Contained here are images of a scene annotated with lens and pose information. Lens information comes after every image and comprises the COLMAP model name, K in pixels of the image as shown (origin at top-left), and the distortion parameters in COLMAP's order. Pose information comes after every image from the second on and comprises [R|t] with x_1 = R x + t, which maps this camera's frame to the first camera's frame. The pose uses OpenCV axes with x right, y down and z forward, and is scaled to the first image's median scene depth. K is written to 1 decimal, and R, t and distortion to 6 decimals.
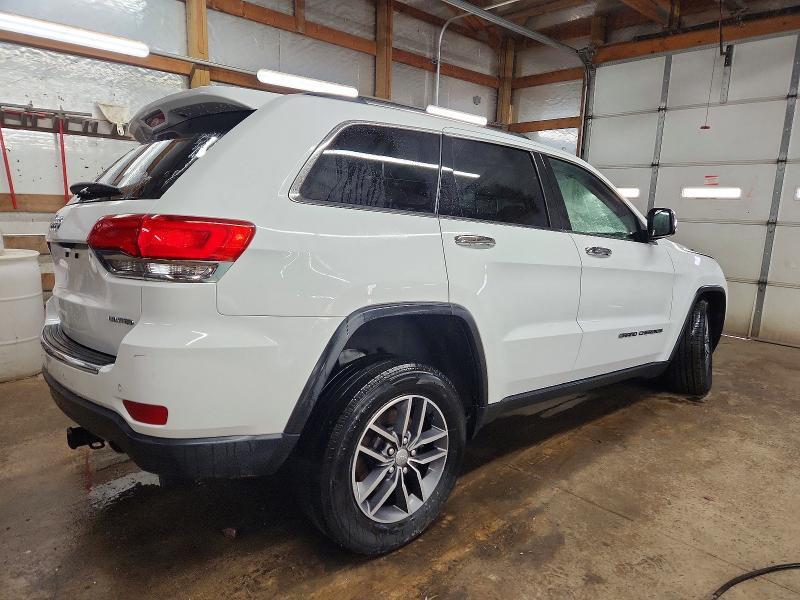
lens RADIAL K [[535.6, 0, 400.0], [0, 535.6, 300.0], [0, 0, 1]] dist [0.003682, -0.000364]
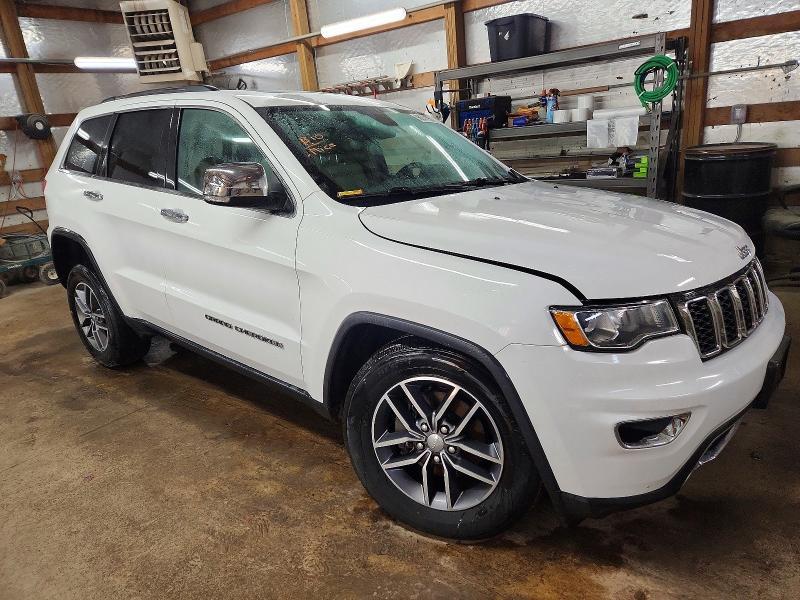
lens RADIAL K [[535.6, 0, 400.0], [0, 535.6, 300.0], [0, 0, 1]] dist [0.003682, -0.000364]
pose [[0.167266, 0.262867, -0.950223, 1.383029], [-0.074499, 0.964415, 0.253679, -0.217258], [0.983093, 0.028359, 0.180898, 1.249145]]
